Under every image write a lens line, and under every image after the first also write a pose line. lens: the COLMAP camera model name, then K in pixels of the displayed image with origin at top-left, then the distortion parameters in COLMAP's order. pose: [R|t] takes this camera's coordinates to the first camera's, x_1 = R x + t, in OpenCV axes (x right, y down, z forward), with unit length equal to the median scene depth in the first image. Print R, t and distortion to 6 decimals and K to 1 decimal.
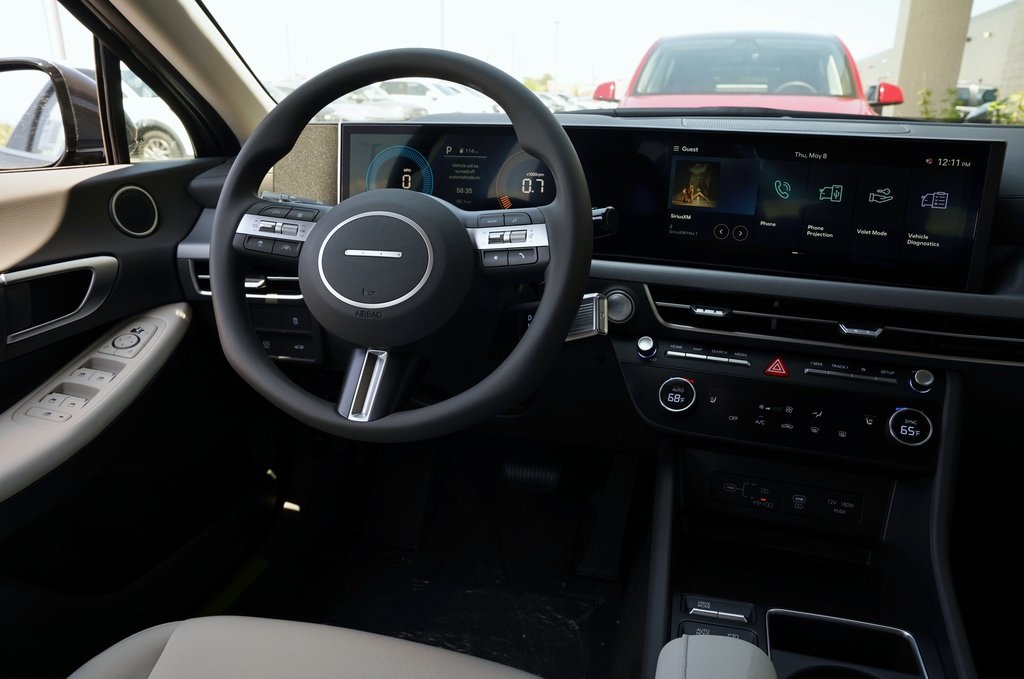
lens RADIAL K [[638.0, 0, 511.3], [0, 638.0, 340.1], [0, 0, 1]] dist [-0.039650, 0.002727]
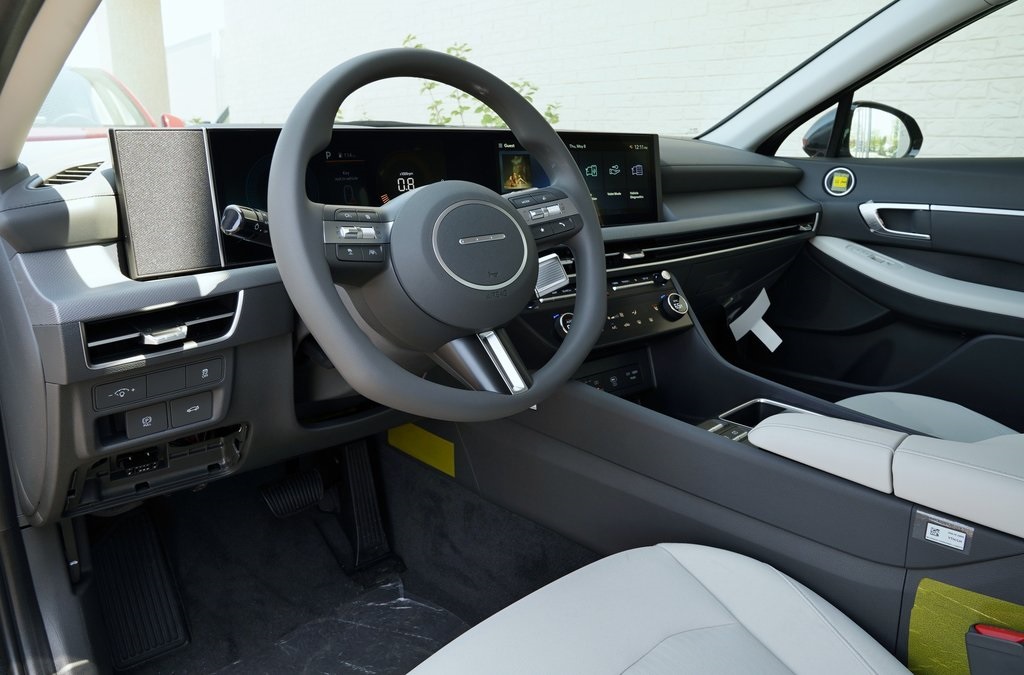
lens RADIAL K [[755.9, 0, 512.2], [0, 755.9, 341.2], [0, 0, 1]] dist [-0.032000, 0.000797]
pose [[0.545560, -0.239500, 0.803122, -1.060290], [0.265652, 0.958299, 0.105318, -0.079075], [-0.794854, 0.155894, 0.586433, 0.152670]]
